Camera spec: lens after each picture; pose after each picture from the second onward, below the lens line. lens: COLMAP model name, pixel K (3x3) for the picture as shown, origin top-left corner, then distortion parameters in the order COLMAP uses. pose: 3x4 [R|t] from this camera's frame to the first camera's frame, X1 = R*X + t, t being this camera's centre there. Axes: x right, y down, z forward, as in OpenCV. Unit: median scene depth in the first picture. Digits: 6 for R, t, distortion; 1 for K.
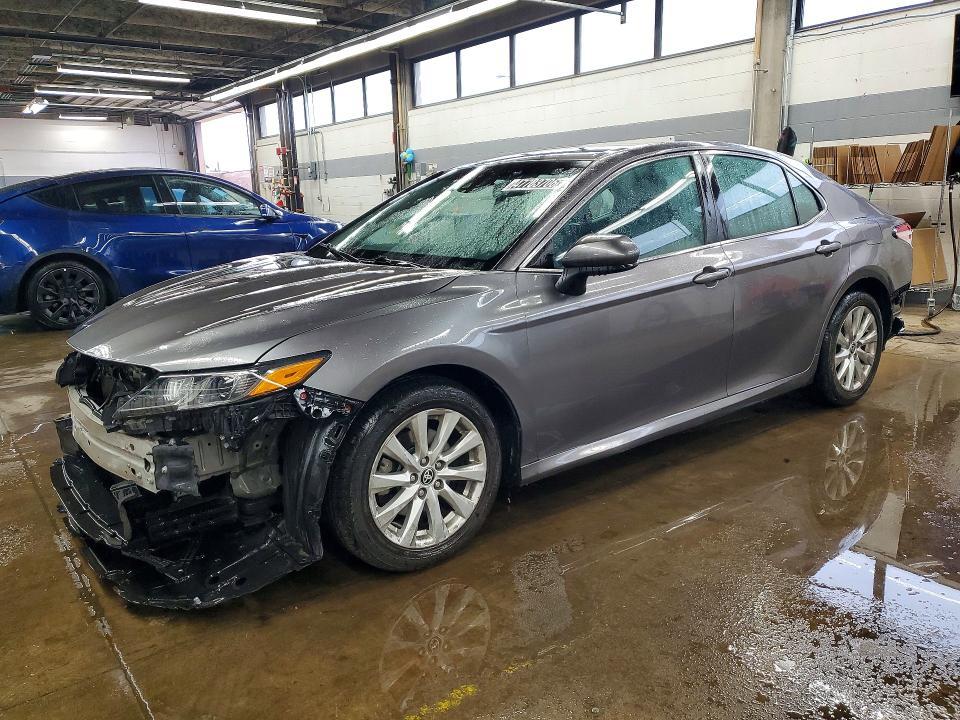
lens RADIAL K [[732.2, 0, 480.0], [0, 732.2, 360.0], [0, 0, 1]] dist [-0.000394, 0.007523]
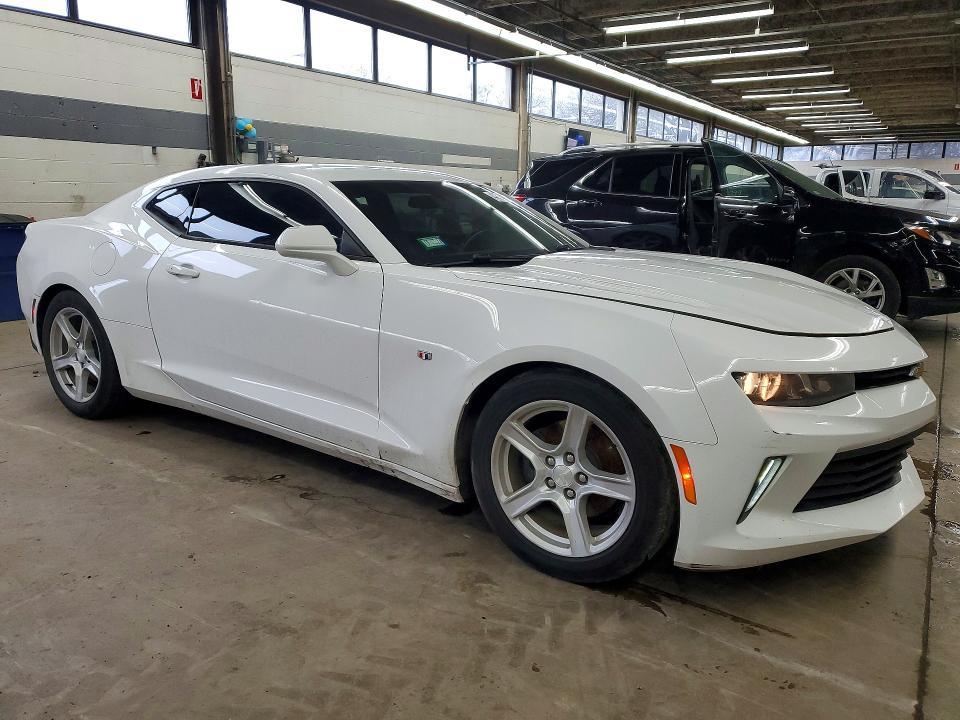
lens RADIAL K [[732.2, 0, 480.0], [0, 732.2, 360.0], [0, 0, 1]] dist [-0.000394, 0.007523]
pose [[-0.301900, -0.192279, 0.933748, -1.056533], [0.192719, 0.946919, 0.257301, -0.265862], [-0.933657, 0.257630, -0.248819, 1.305849]]
